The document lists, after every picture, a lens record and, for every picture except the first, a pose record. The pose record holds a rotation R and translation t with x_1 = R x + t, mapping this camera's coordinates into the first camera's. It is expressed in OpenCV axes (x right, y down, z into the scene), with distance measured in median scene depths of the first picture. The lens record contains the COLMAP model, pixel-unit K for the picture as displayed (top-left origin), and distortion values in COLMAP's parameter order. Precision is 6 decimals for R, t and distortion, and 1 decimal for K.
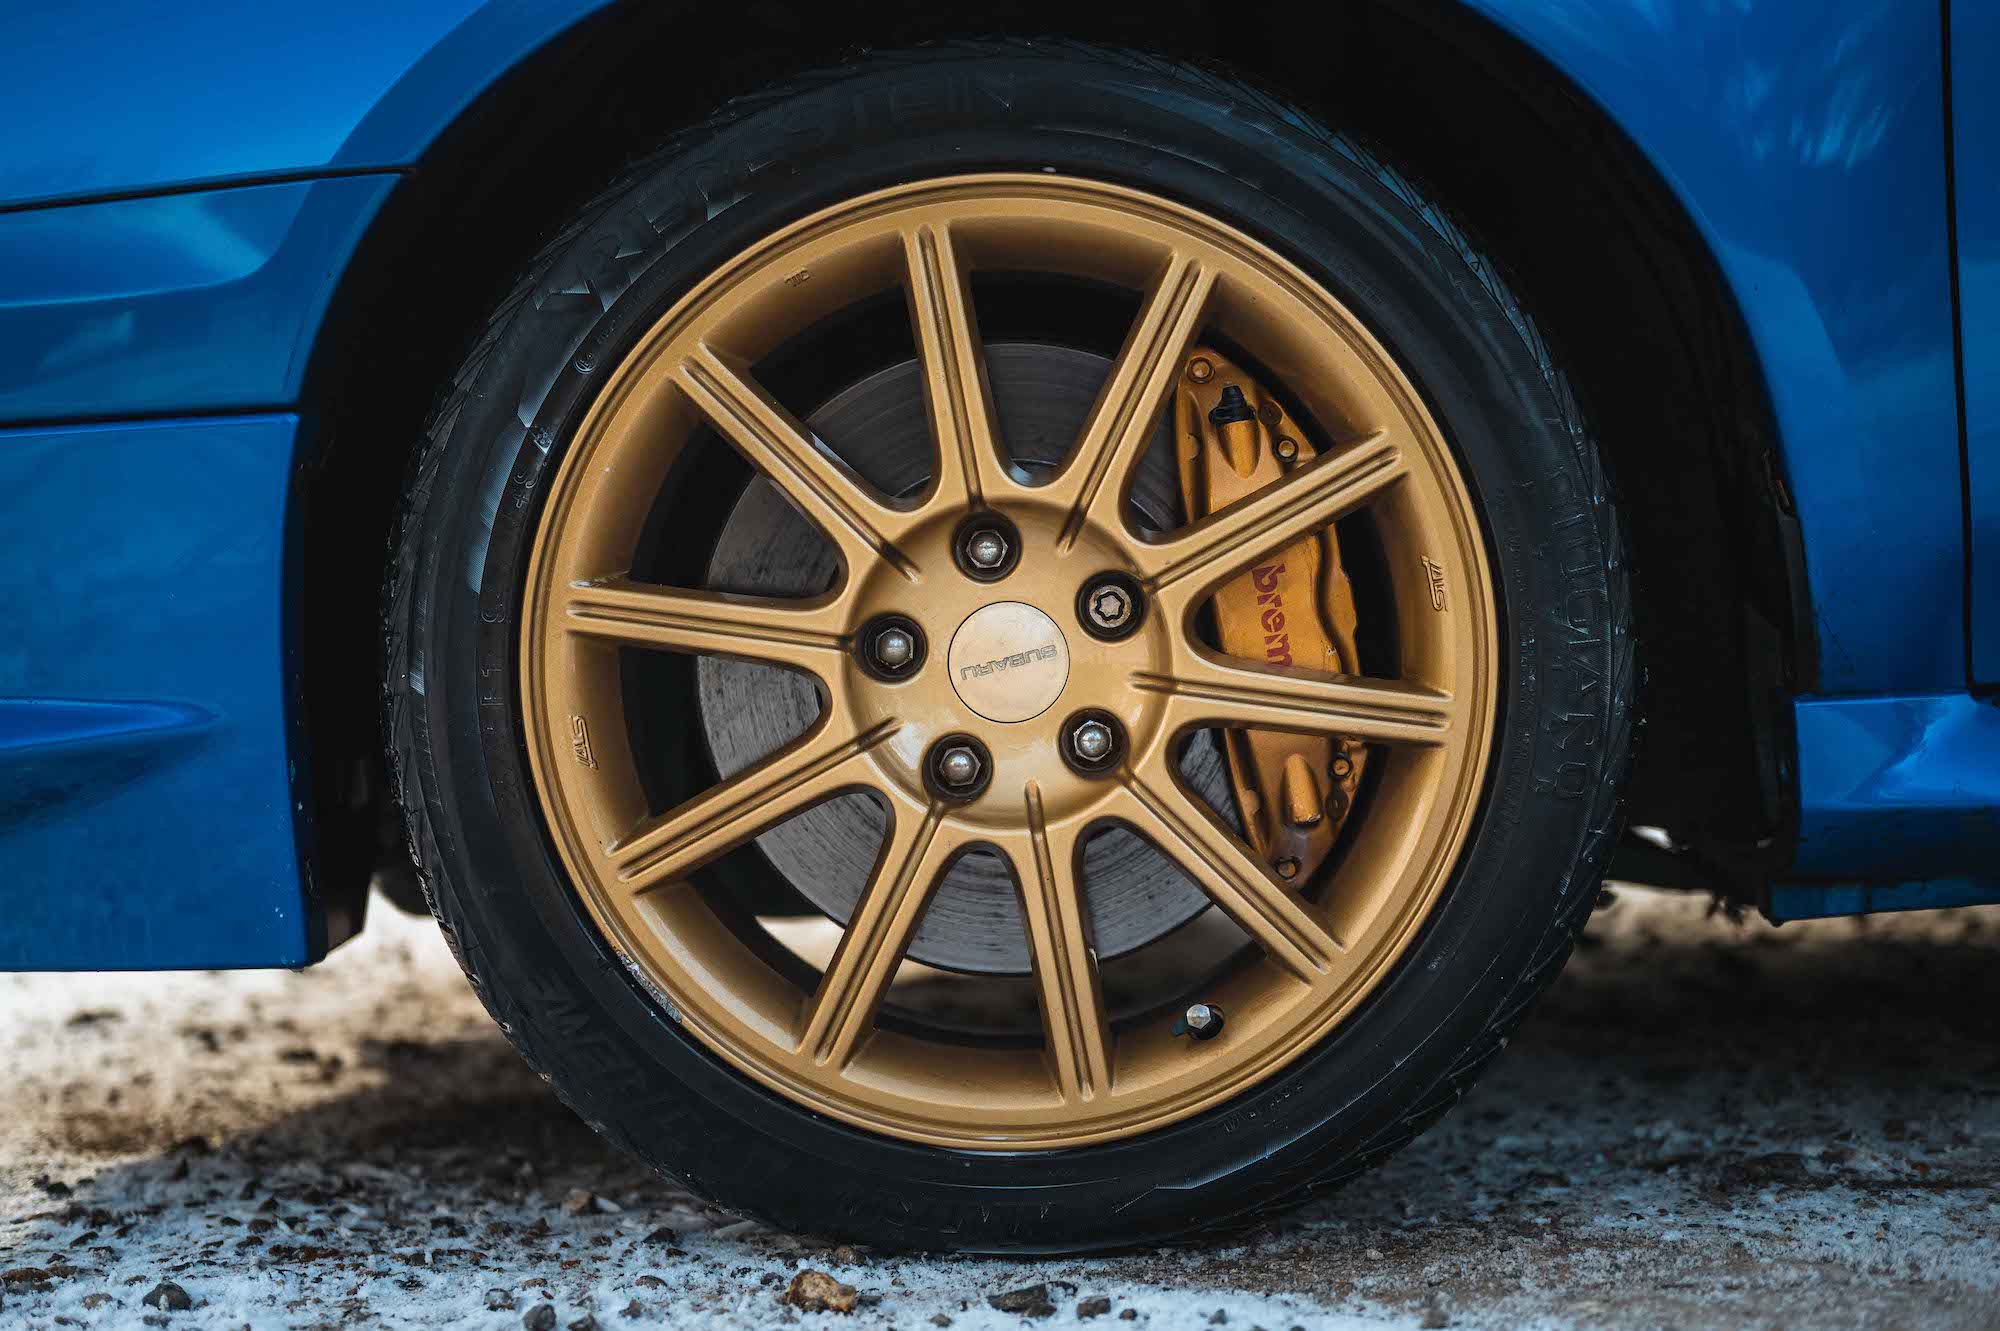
lens RADIAL K [[2837.3, 0, 997.5], [0, 2837.3, 665.2], [0, 0, 1]] dist [-0.040334, 0.000000]
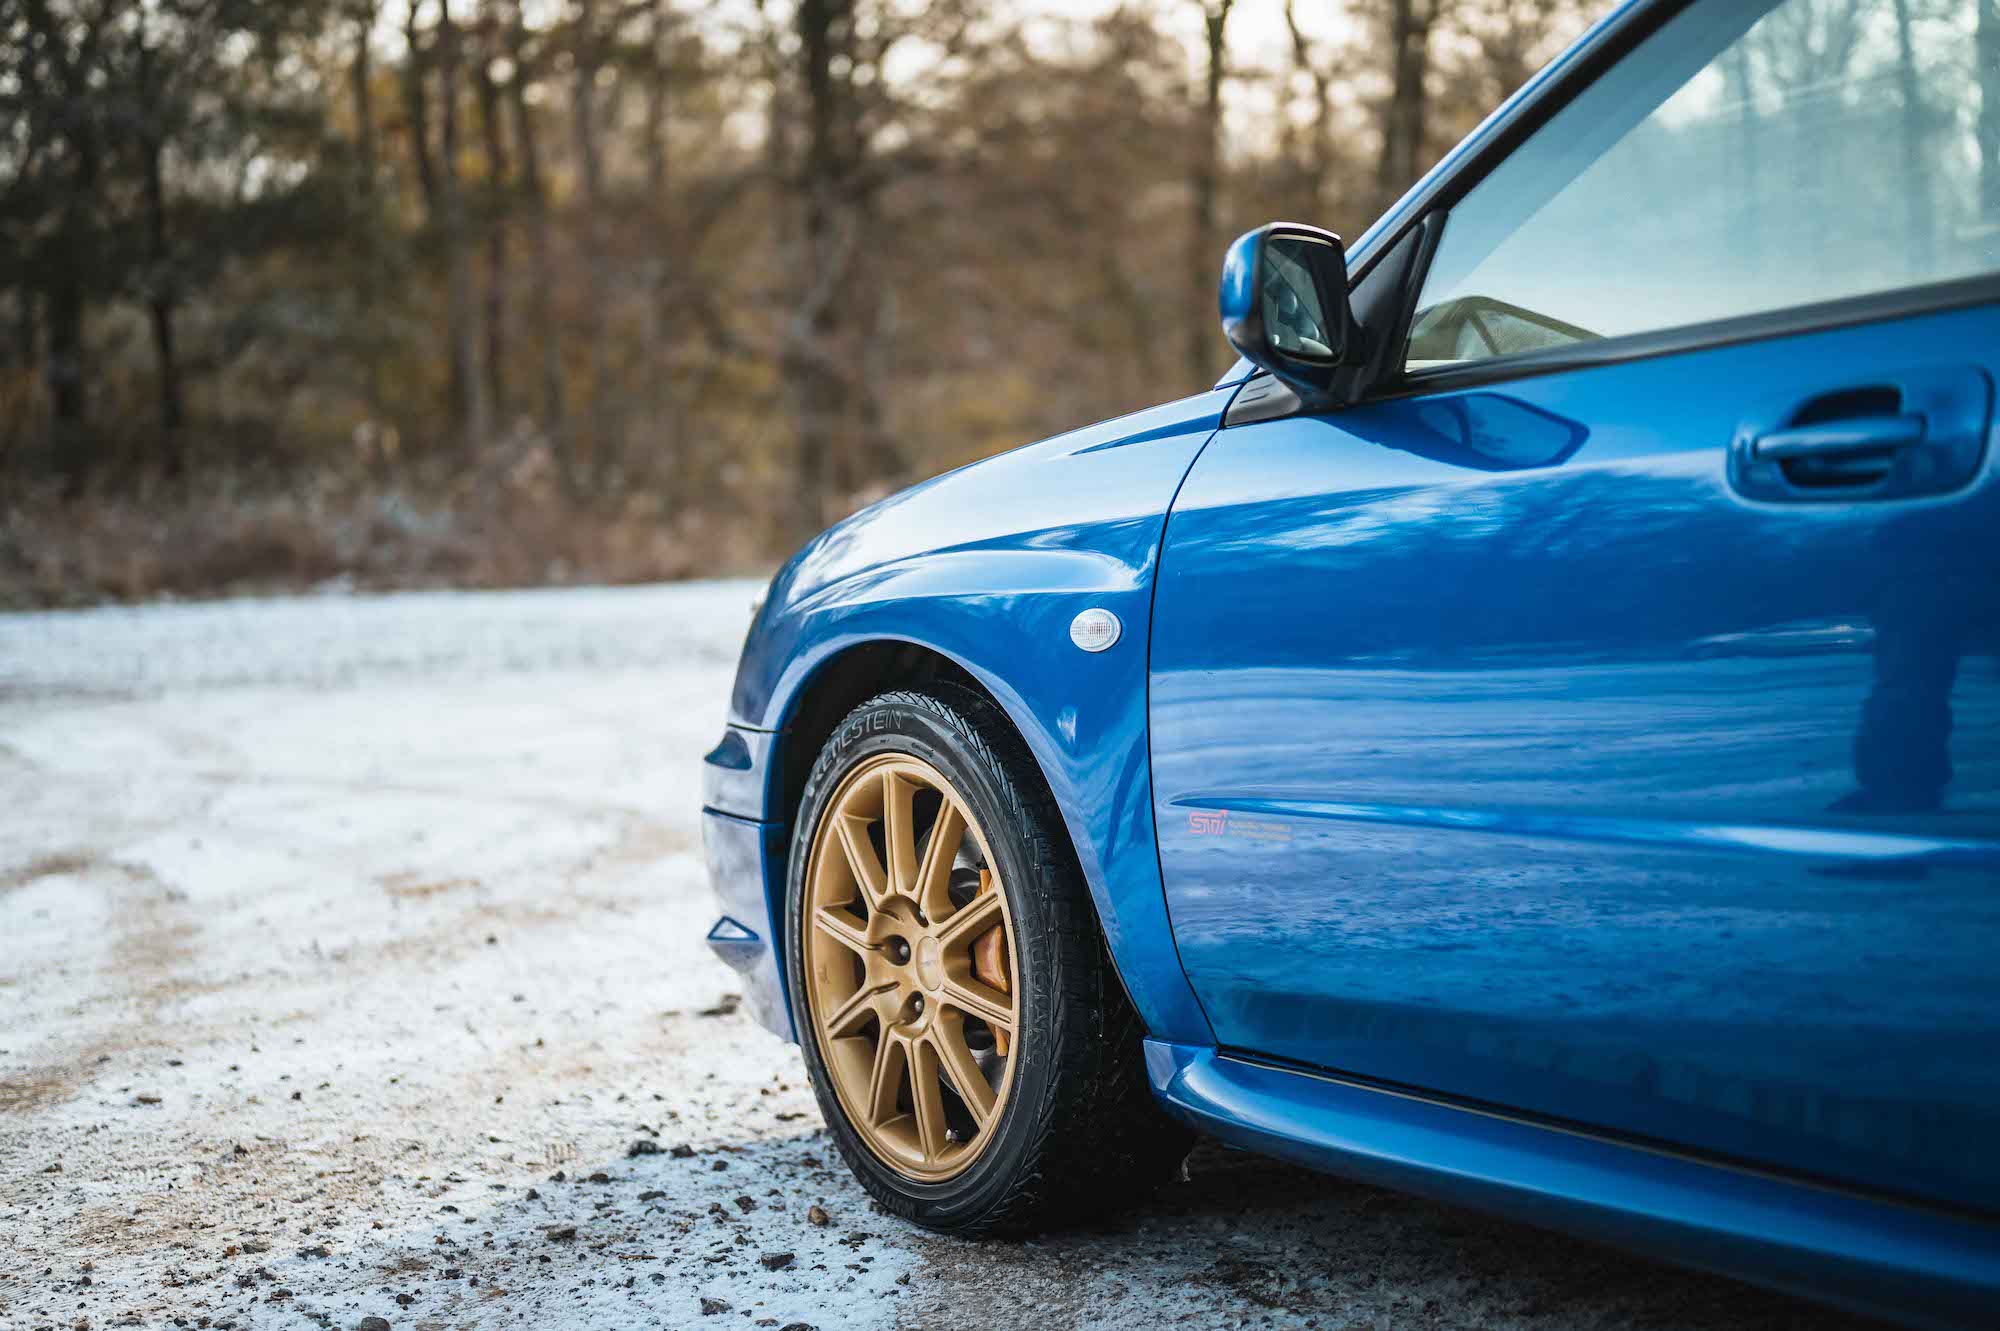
lens RADIAL K [[2837.3, 0, 992.5], [0, 2837.3, 661.7], [0, 0, 1]] dist [-0.040334, 0.000000]
pose [[0.546669, 0.053143, -0.835661, 1.935081], [-0.012221, 0.998384, 0.055496, -0.372598], [0.837260, -0.020125, 0.546435, -0.184029]]
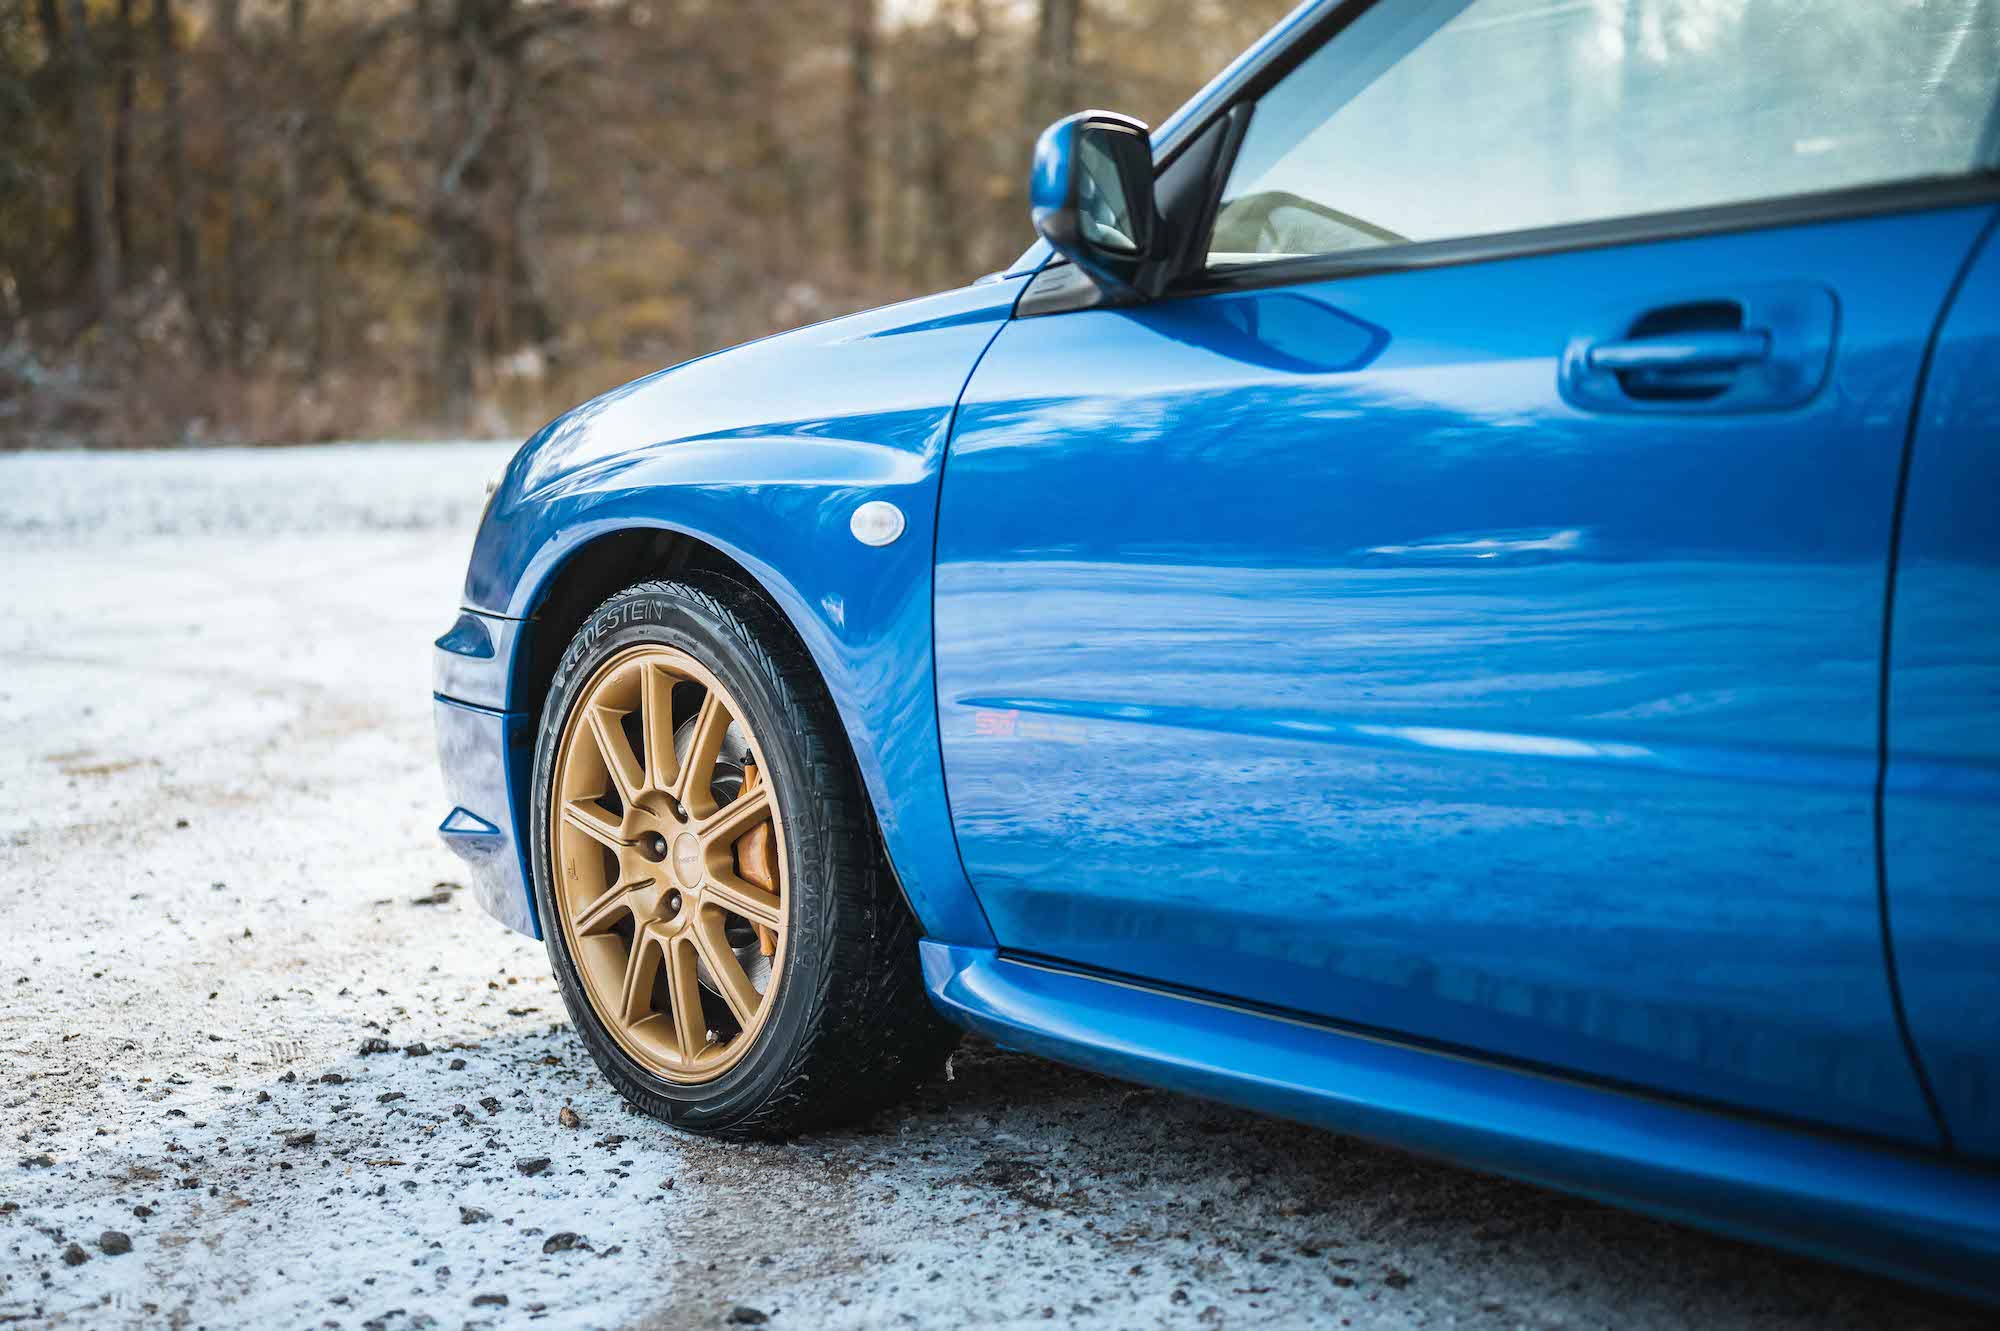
lens RADIAL K [[2837.3, 0, 1033.0], [0, 2837.3, 725.8], [0, 0, 1]] dist [-0.040334, 0.000000]
pose [[0.655410, 0.114874, -0.746486, 1.837956], [-0.037478, 0.992095, 0.119765, -0.384094], [0.754343, -0.050518, 0.654534, -0.230420]]
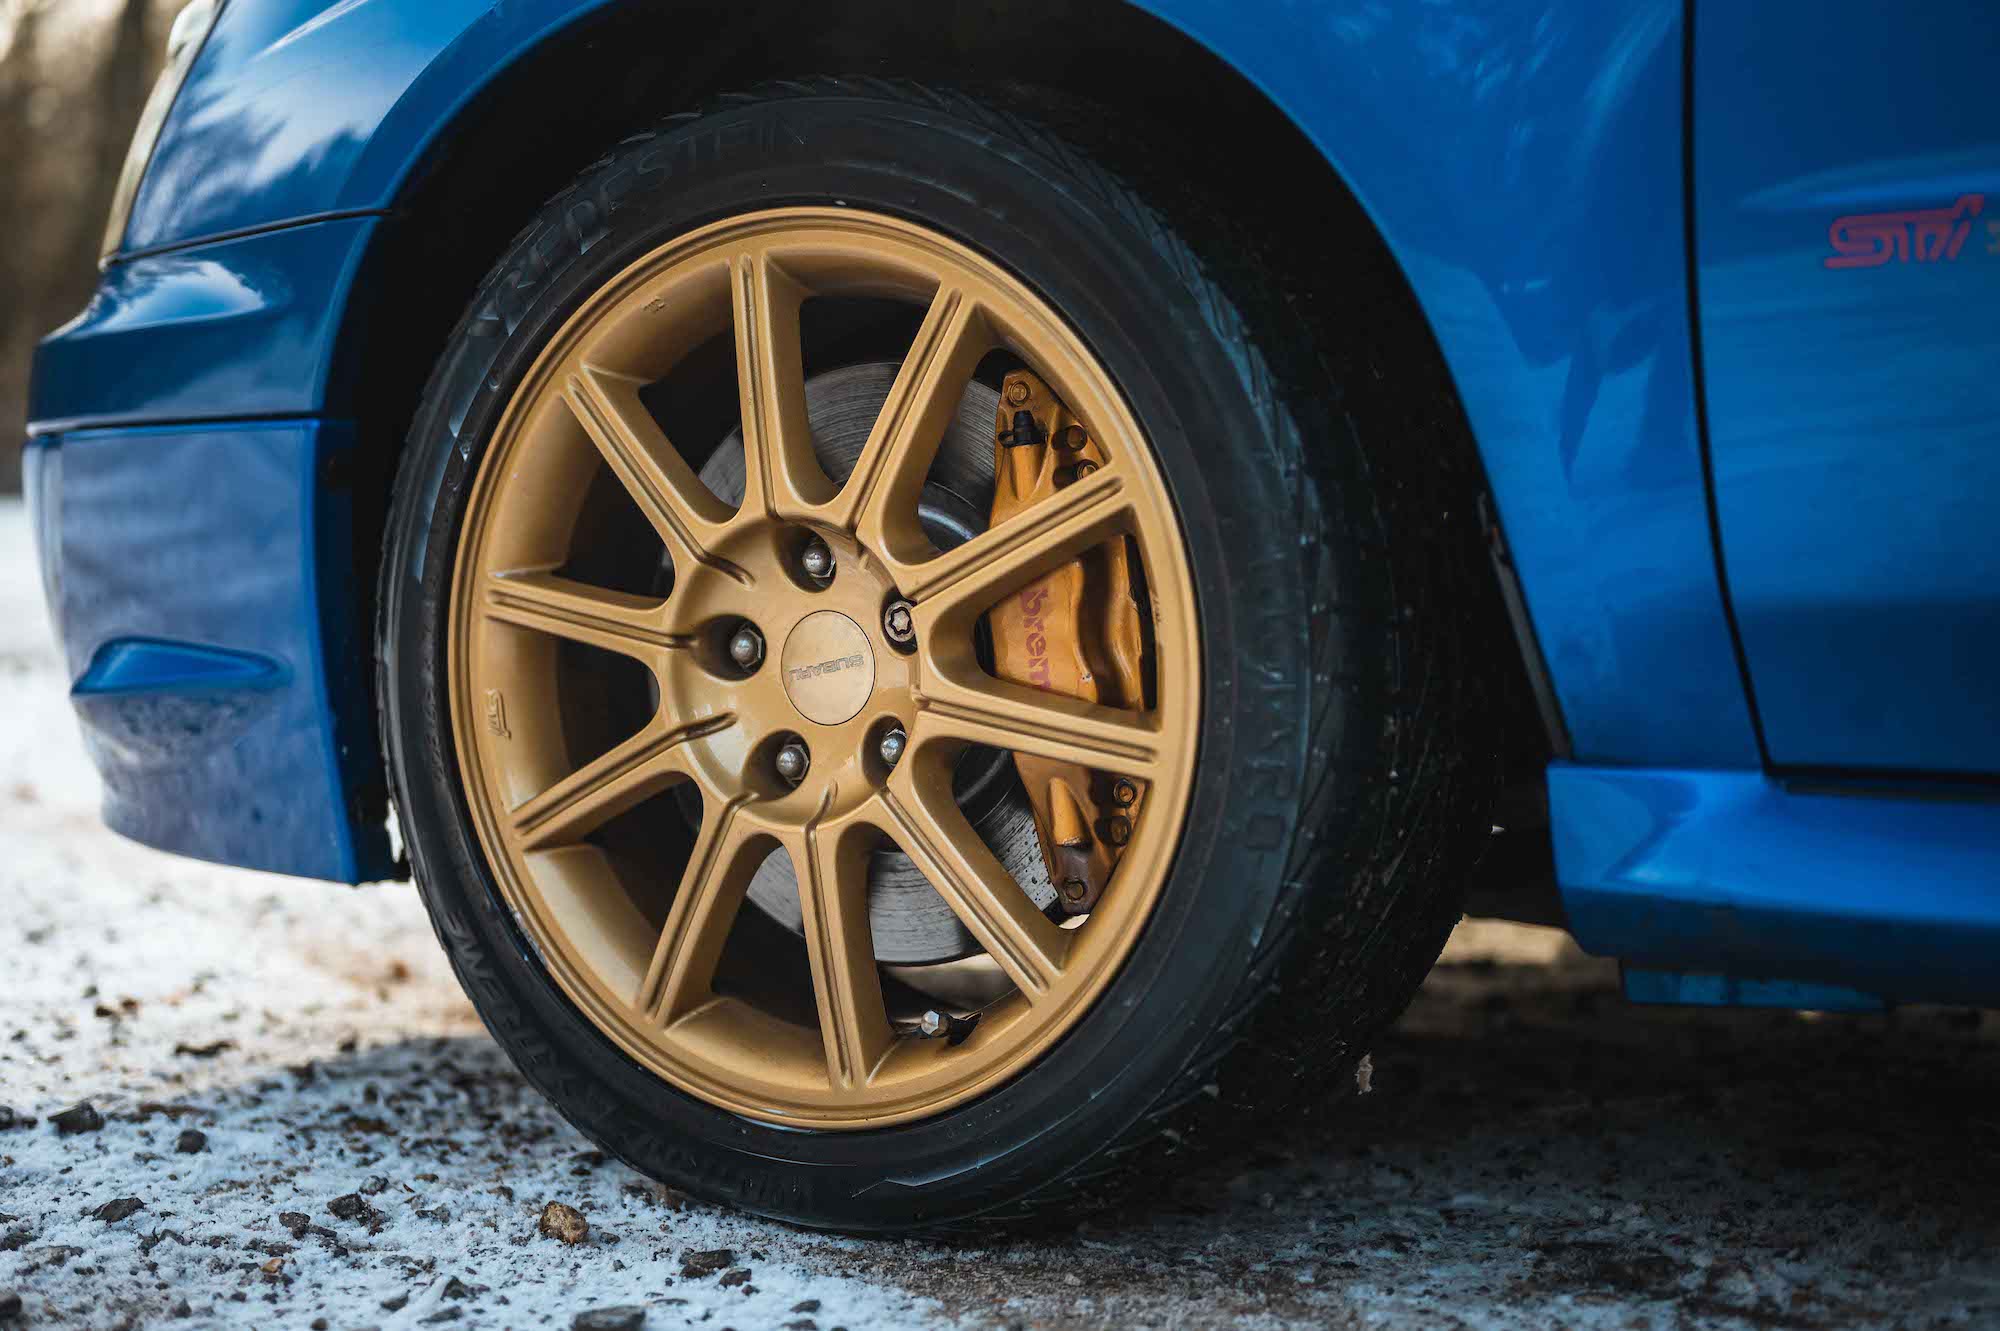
lens RADIAL K [[2837.3, 0, 1007.7], [0, 2837.3, 672.0], [0, 0, 1]] dist [-0.040334, 0.000000]
pose [[0.860370, 0.065689, -0.505420, 0.609429], [-0.048144, 0.997700, 0.047716, -0.054396], [0.507392, -0.016720, 0.861553, 0.124975]]
